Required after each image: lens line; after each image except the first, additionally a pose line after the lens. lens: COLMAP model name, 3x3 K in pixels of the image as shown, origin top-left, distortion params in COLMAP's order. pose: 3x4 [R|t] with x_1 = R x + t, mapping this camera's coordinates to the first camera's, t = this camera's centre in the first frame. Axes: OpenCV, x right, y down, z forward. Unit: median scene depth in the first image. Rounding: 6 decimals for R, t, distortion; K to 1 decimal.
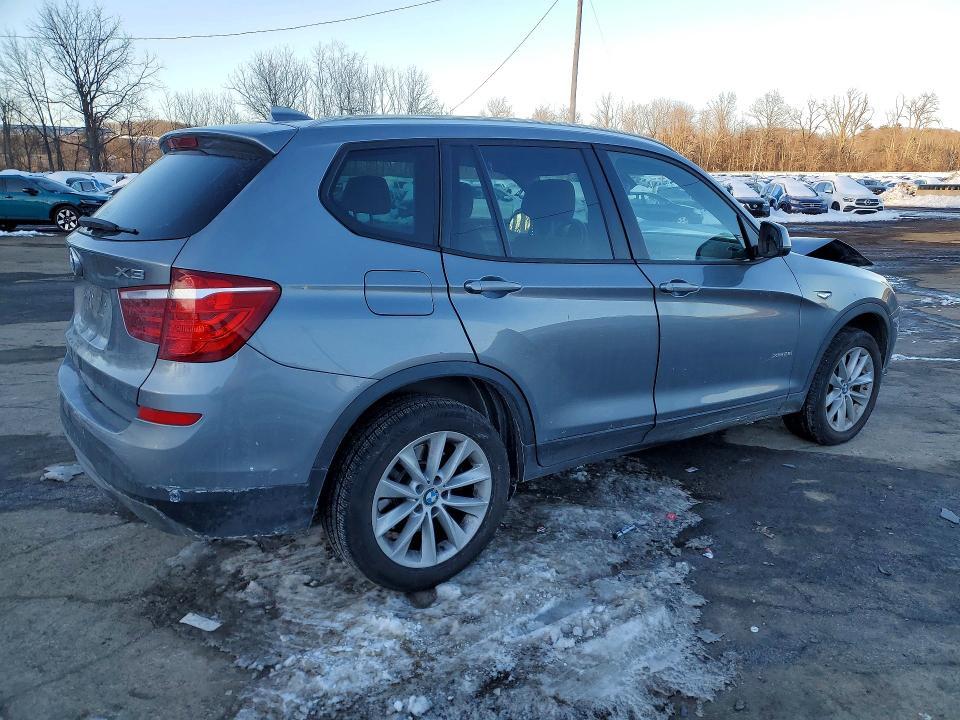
lens RADIAL K [[790.1, 0, 482.6], [0, 790.1, 358.7], [0, 0, 1]] dist [0.014343, 0.013118]
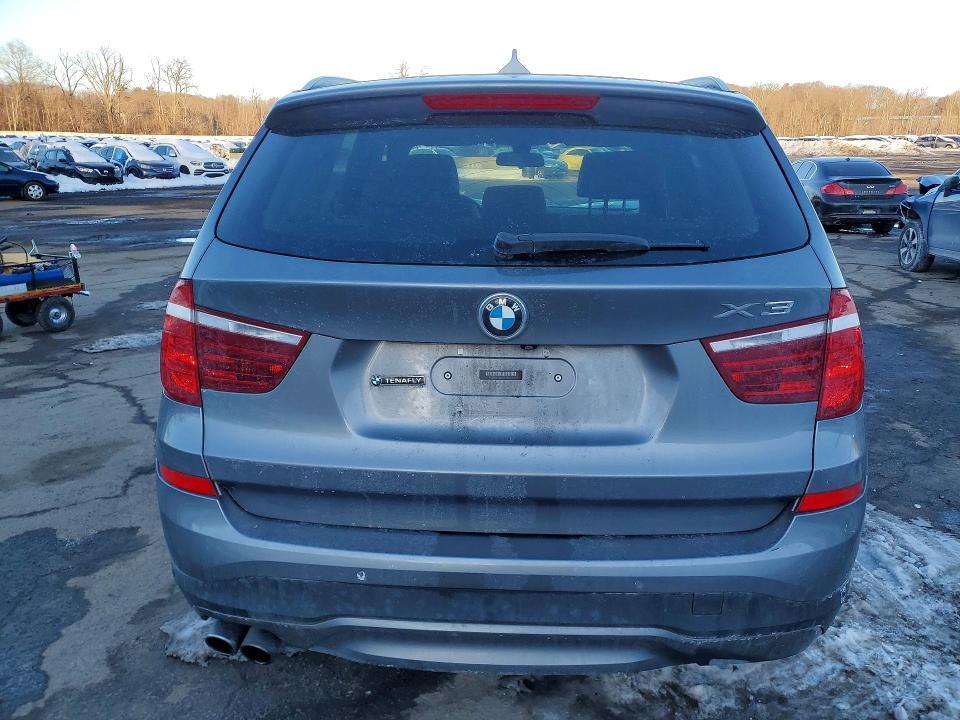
lens RADIAL K [[790.1, 0, 484.7], [0, 790.1, 357.4], [0, 0, 1]] dist [0.014343, 0.013118]
pose [[0.610415, -0.206140, 0.764788, -0.134909], [0.171896, 0.977006, 0.126143, -0.023564], [-0.773205, 0.054464, 0.631813, 0.093861]]
